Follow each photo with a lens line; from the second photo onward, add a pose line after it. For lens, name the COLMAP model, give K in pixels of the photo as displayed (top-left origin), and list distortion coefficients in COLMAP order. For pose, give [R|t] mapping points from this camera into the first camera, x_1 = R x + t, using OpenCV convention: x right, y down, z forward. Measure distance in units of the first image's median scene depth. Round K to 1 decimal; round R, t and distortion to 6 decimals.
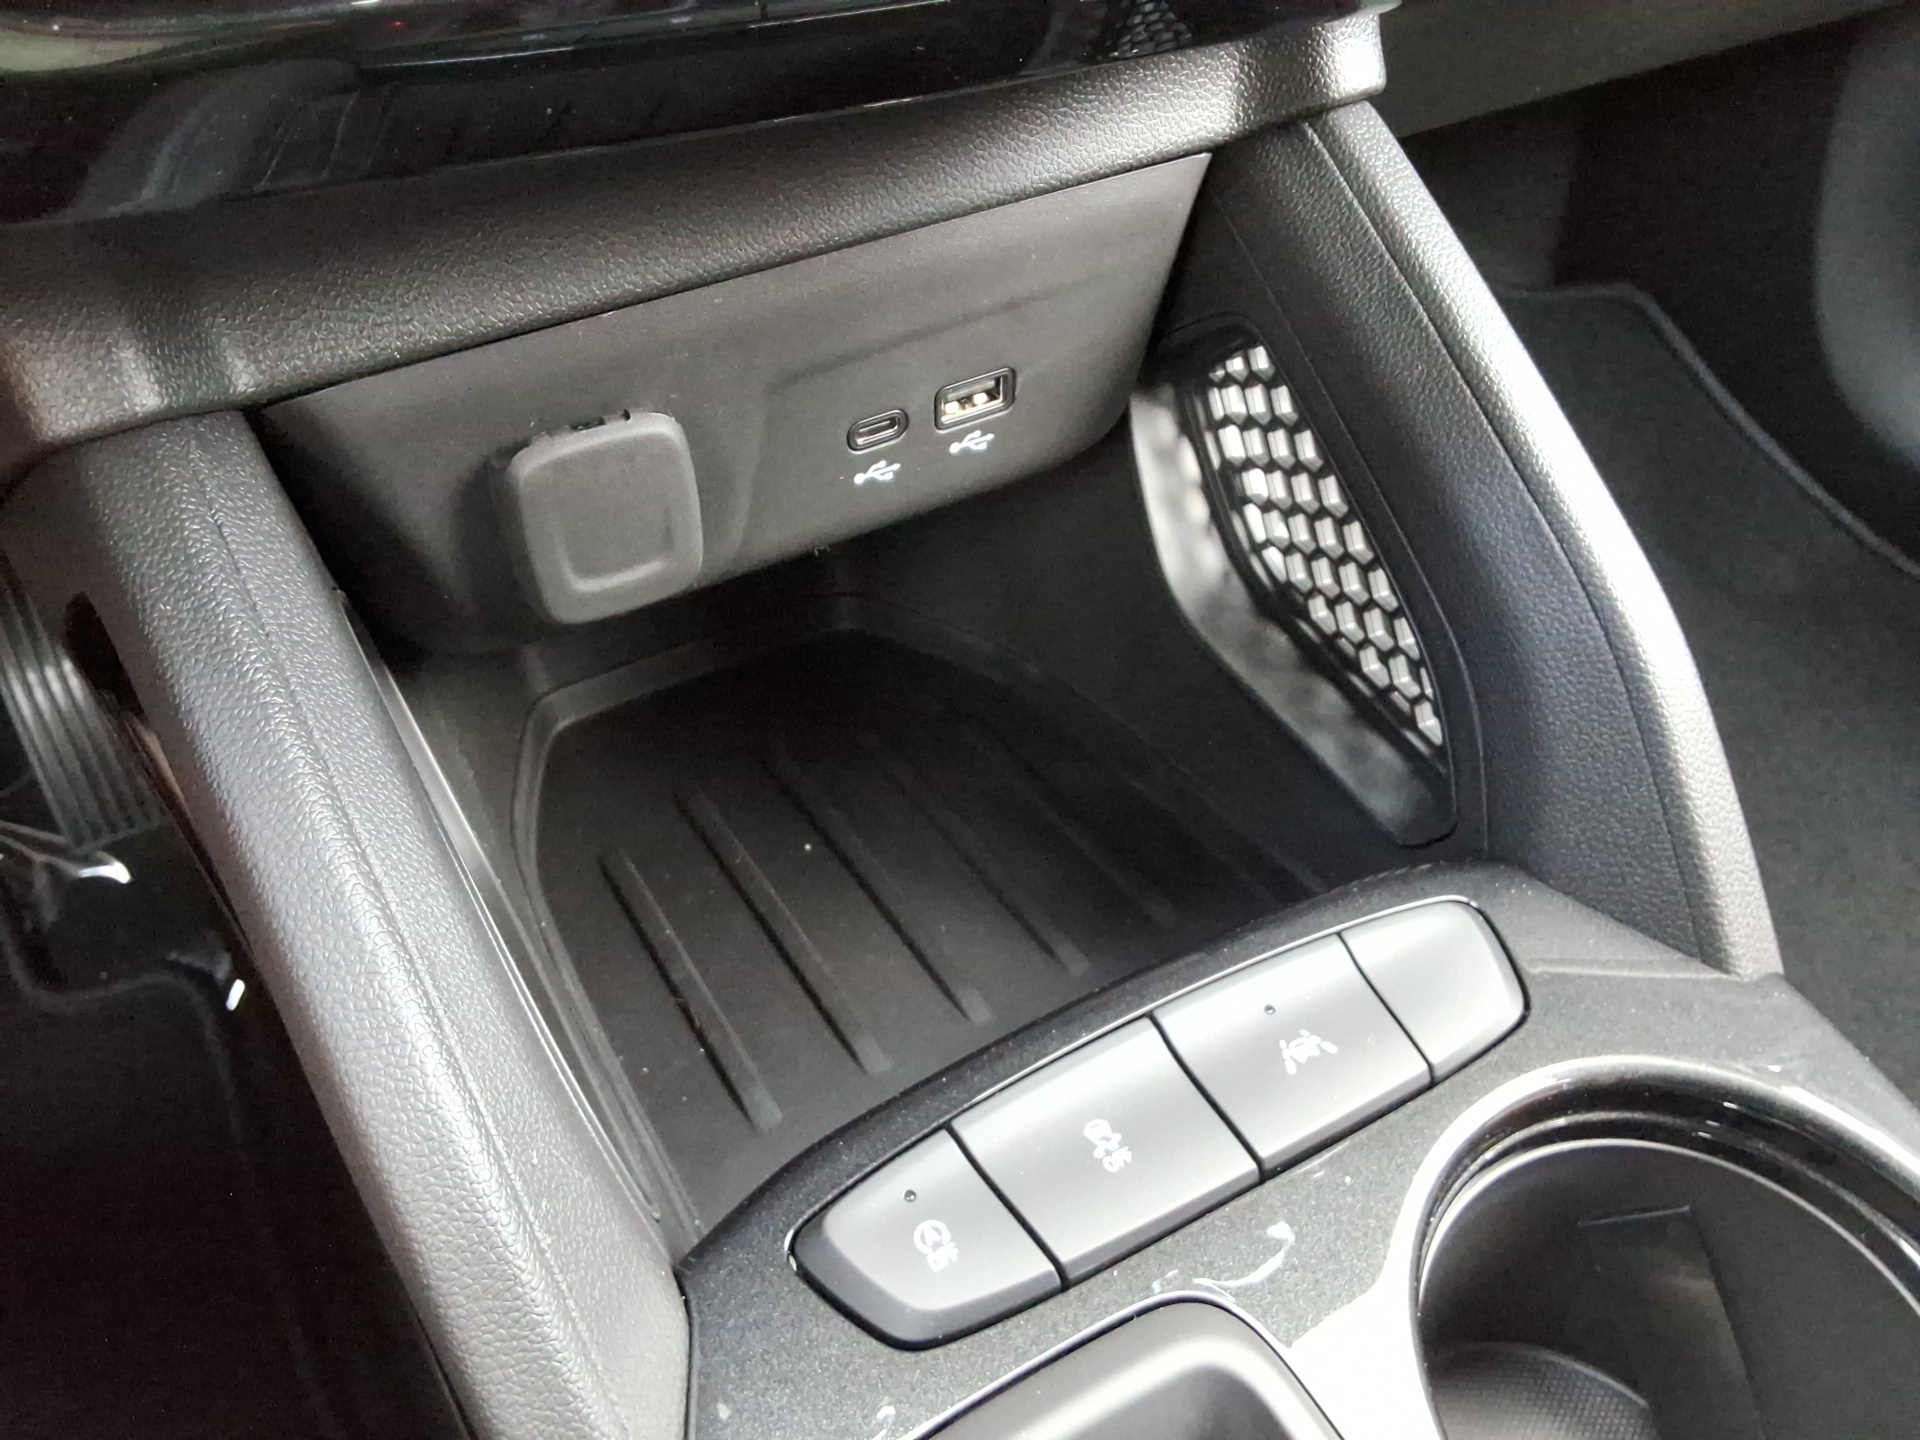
lens RADIAL K [[1540.0, 0, 974.5], [0, 1540.0, 693.9], [0, 0, 1]] dist [0.106518, -0.164577]
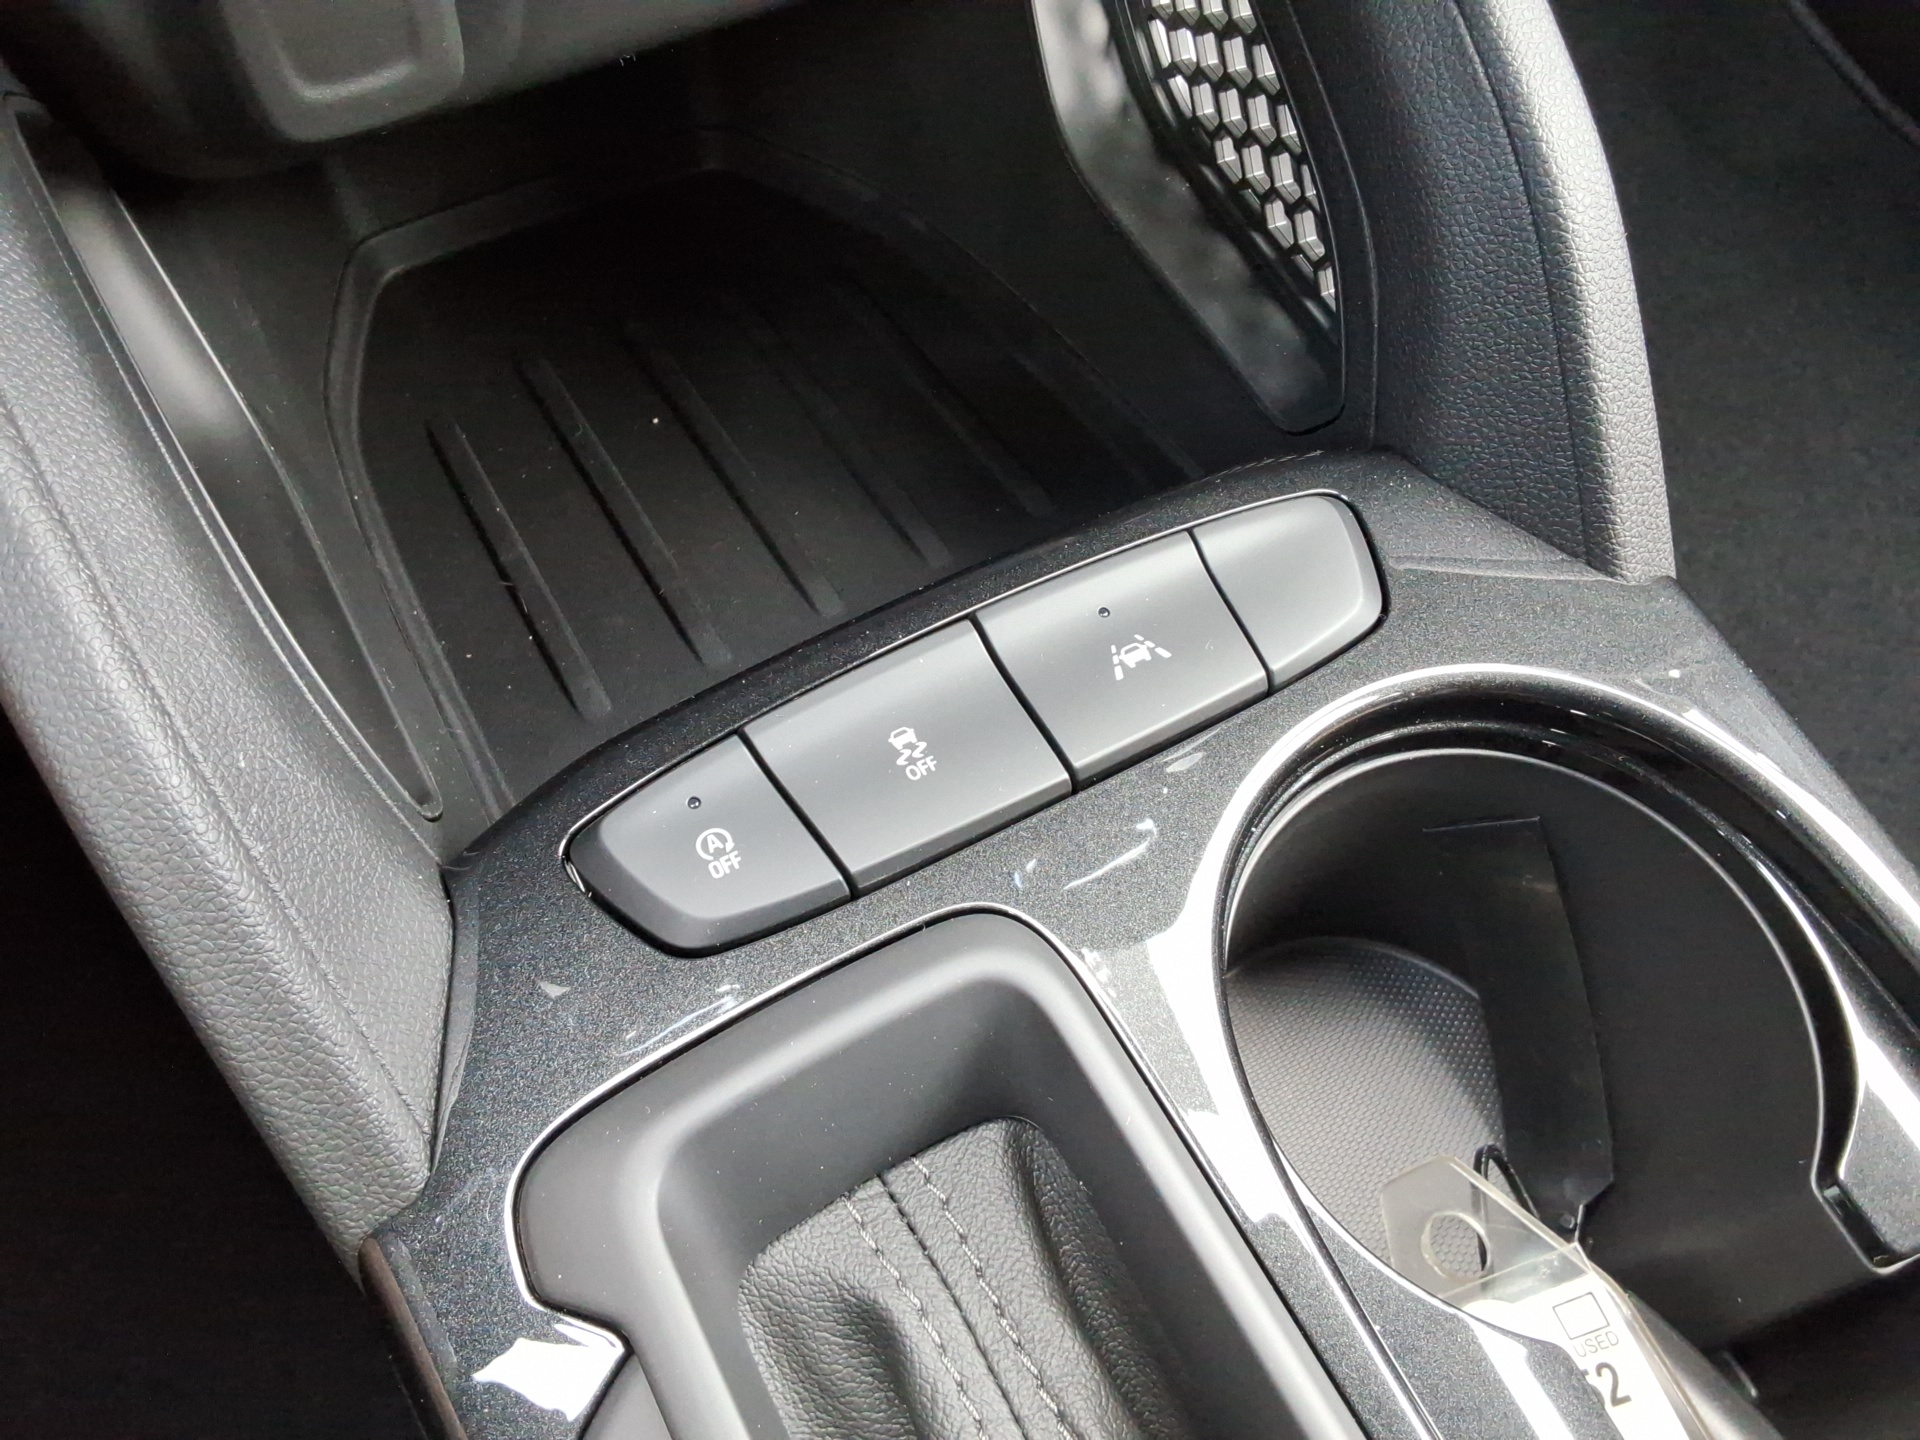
lens RADIAL K [[1540.0, 0, 985.9], [0, 1540.0, 673.4], [0, 0, 1]] dist [0.106518, -0.164577]
pose [[0.999723, 0.016911, 0.016339, 0.097257], [-0.020532, 0.966459, 0.256000, 0.007904], [-0.011461, -0.256265, 0.966539, 0.106437]]
